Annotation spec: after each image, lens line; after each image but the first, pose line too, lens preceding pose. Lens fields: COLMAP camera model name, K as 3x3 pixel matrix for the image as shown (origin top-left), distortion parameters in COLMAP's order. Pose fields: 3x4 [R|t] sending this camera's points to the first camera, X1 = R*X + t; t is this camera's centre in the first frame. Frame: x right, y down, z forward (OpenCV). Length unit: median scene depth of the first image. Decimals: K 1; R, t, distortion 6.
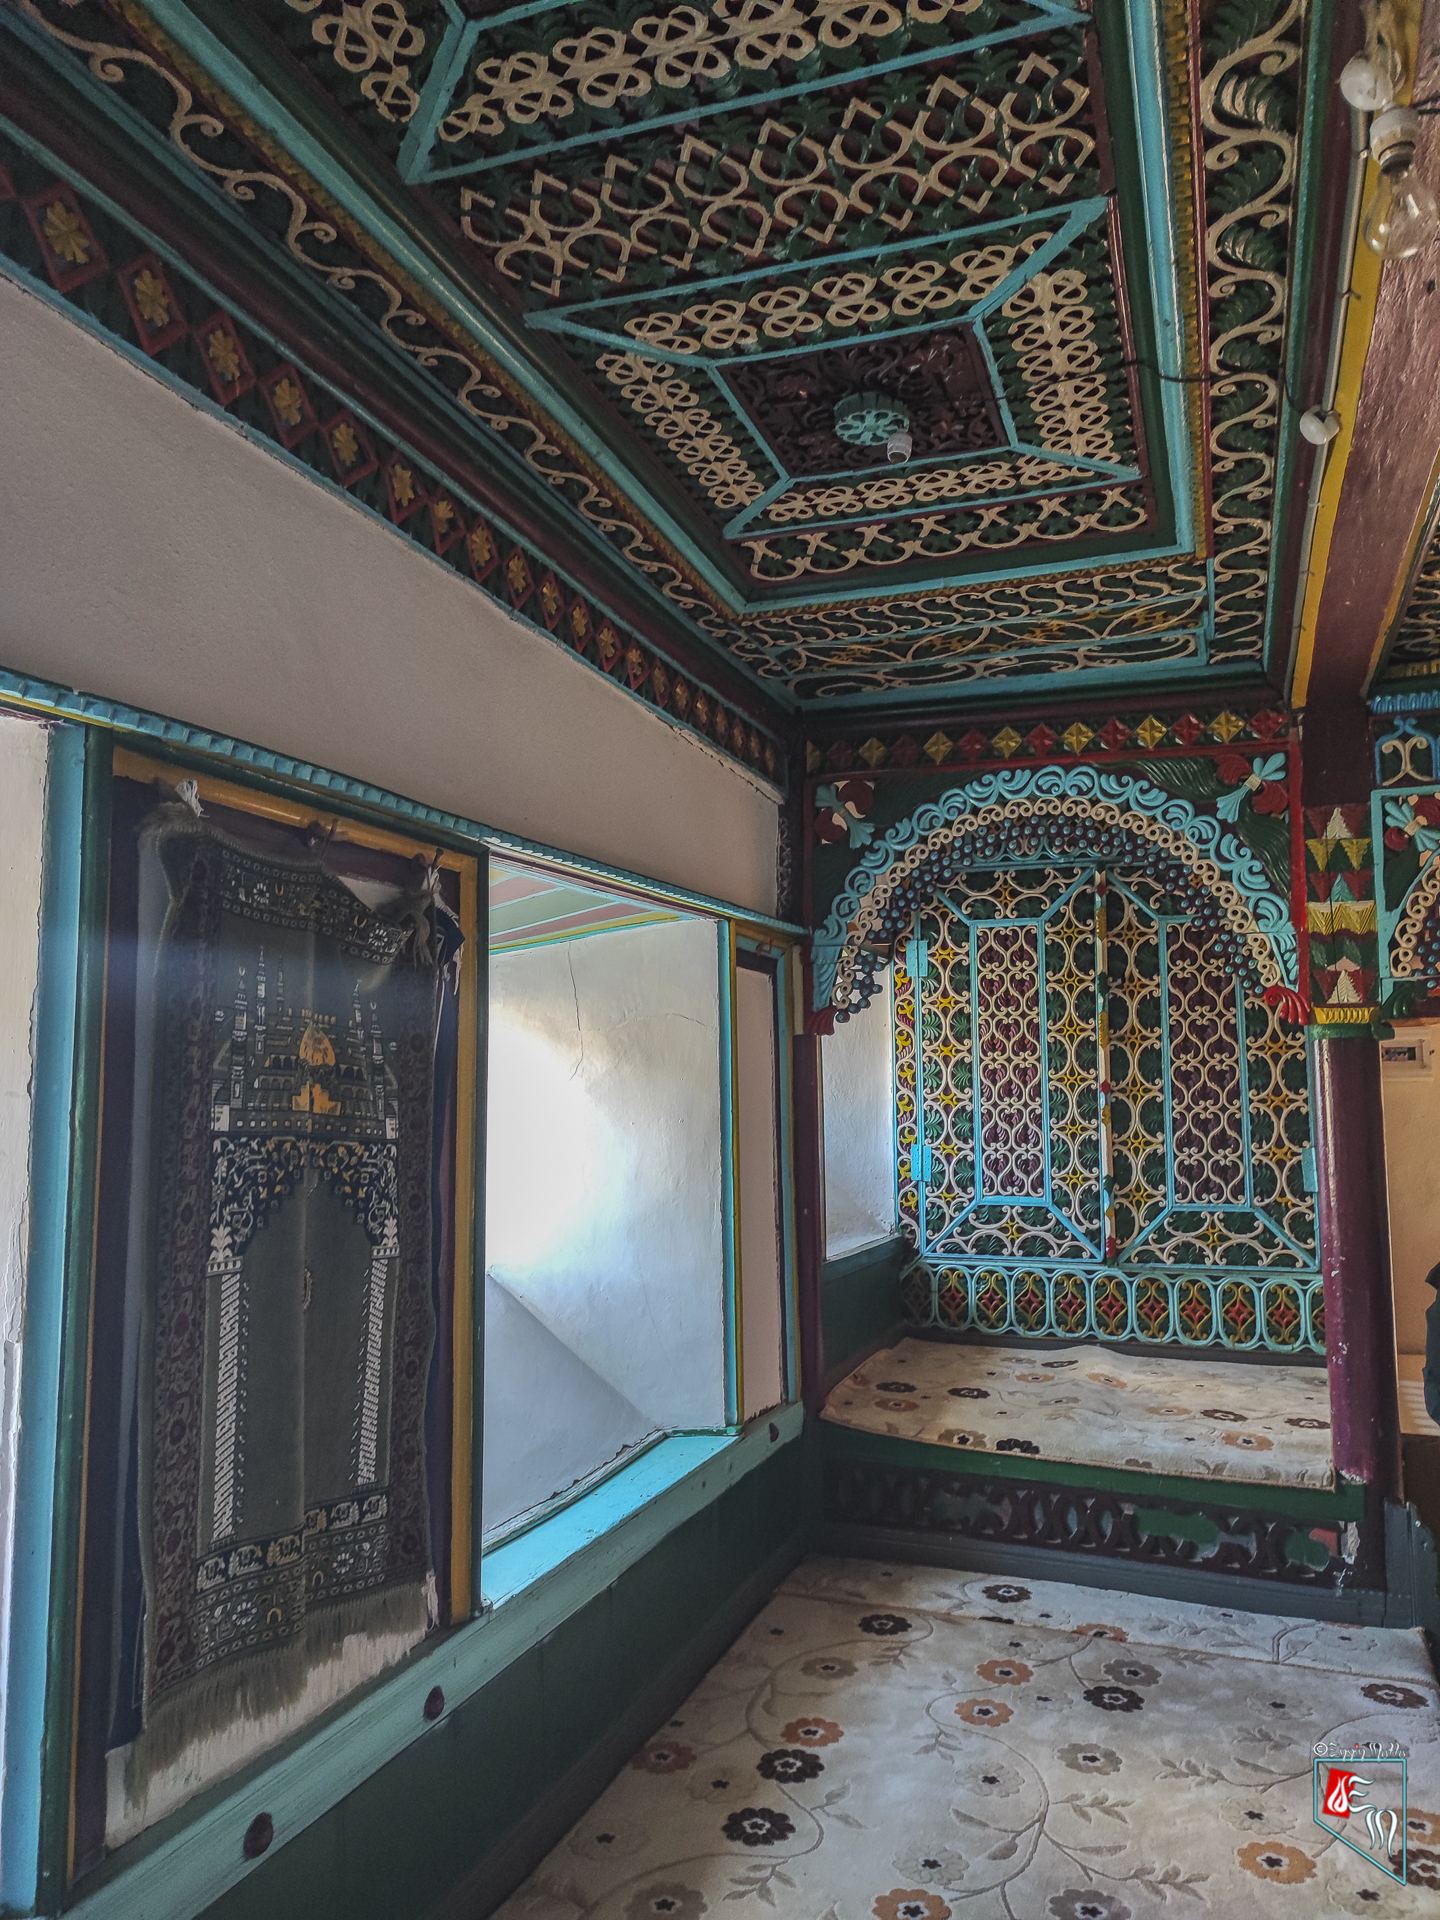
lens RADIAL K [[1388.7, 0, 720.0], [0, 1388.7, 960.0], [0, 0, 1]] dist [-0.005016, -0.003175]
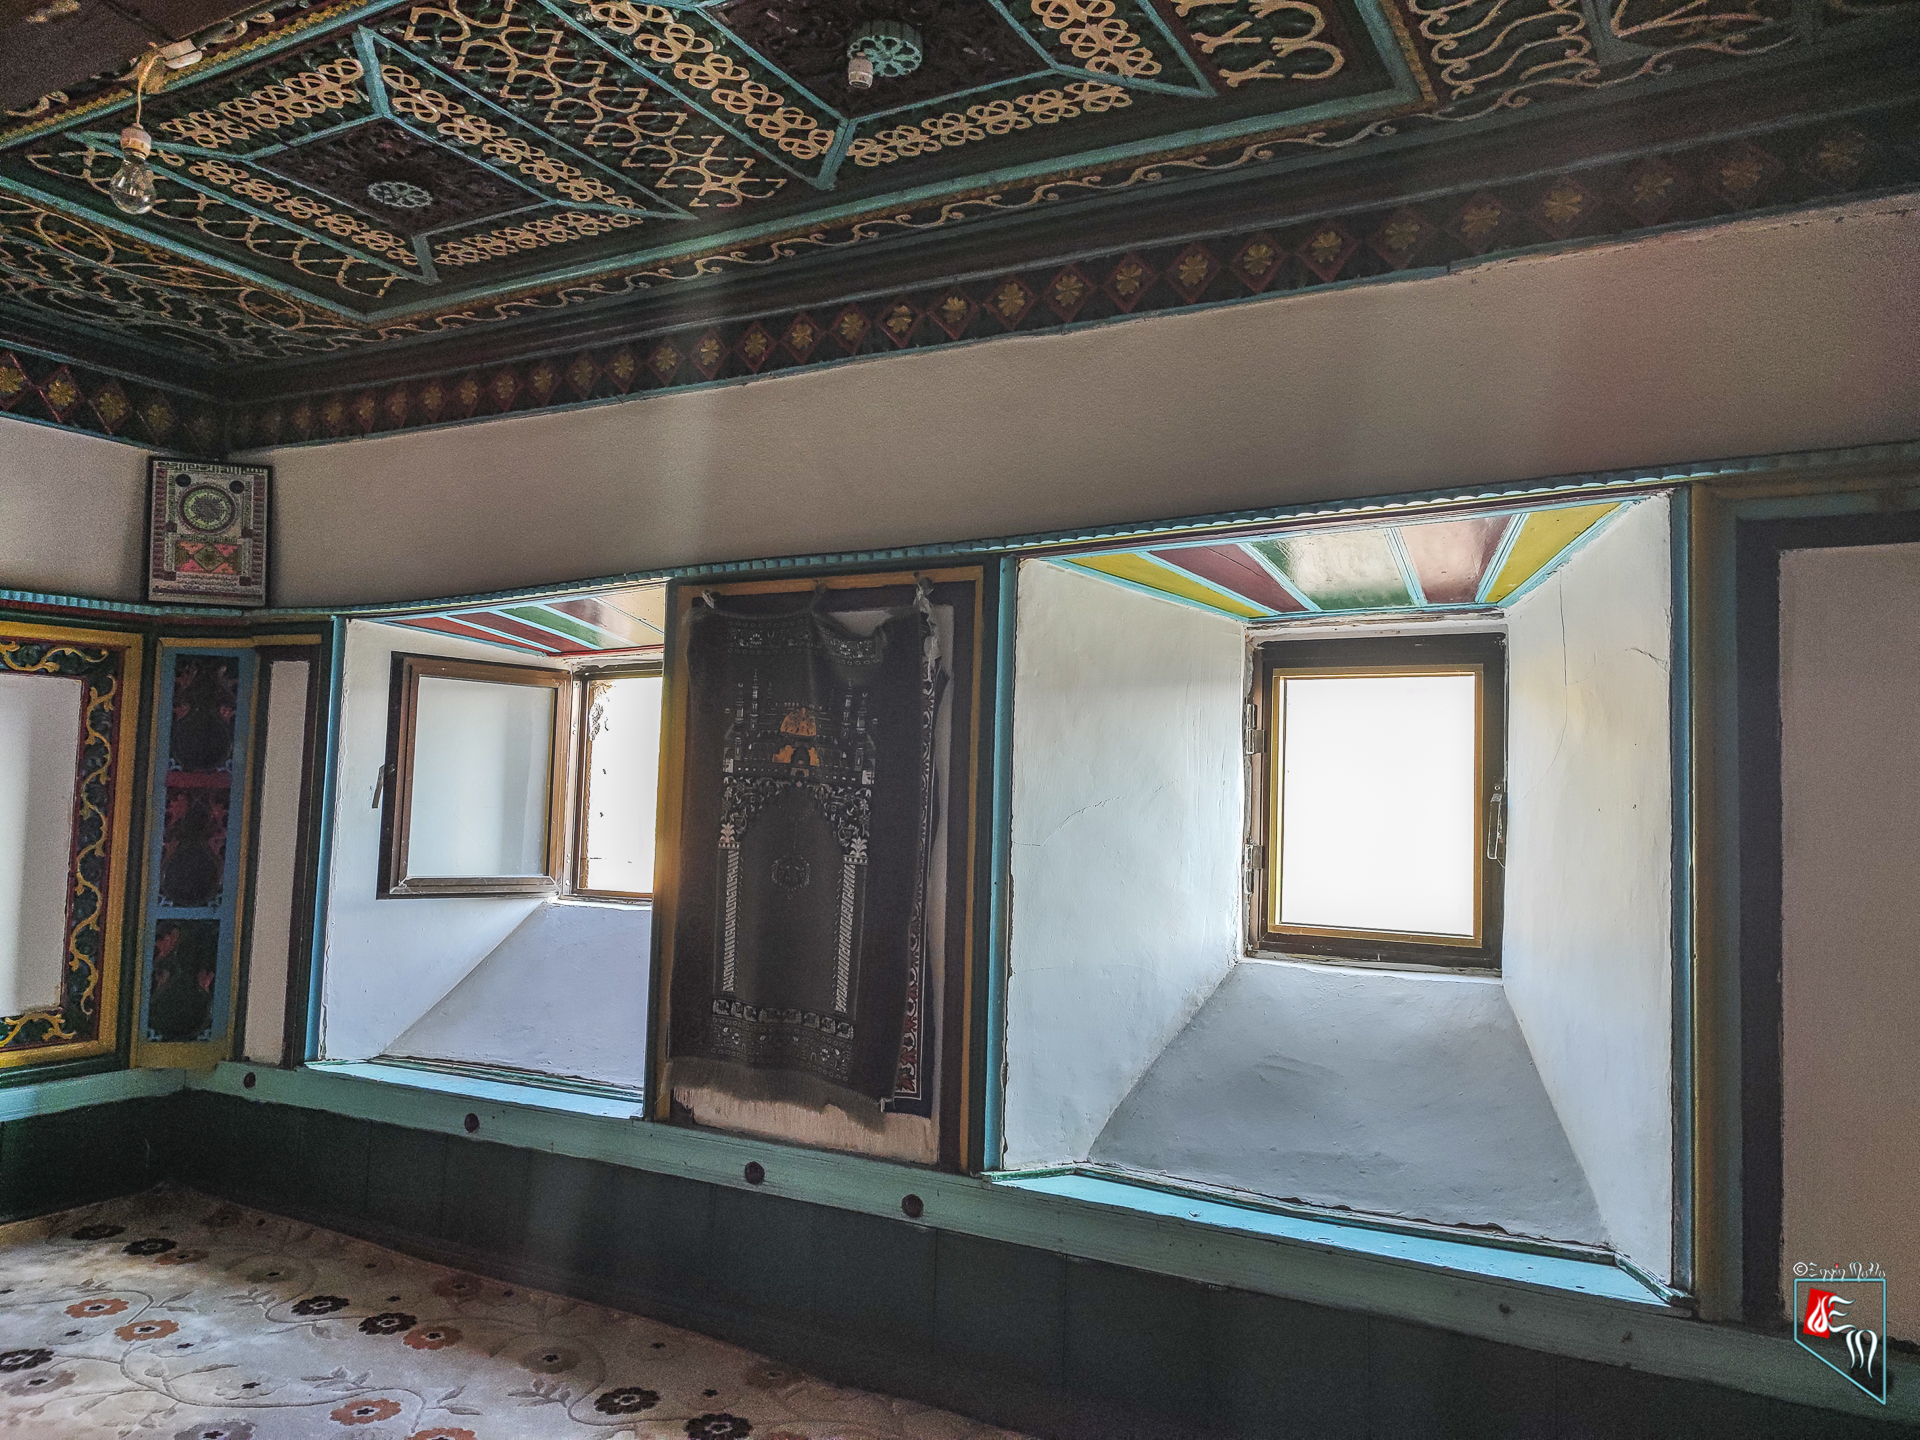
lens RADIAL K [[1388.7, 0, 960.0], [0, 1388.7, 720.0], [0, 0, 1]] dist [-0.005016, -0.003175]
pose [[-0.174640, -0.071347, -0.982044, 1.200567], [0.064409, 0.994407, -0.083699, 0.194181], [0.982523, -0.077870, -0.169068, 1.379102]]
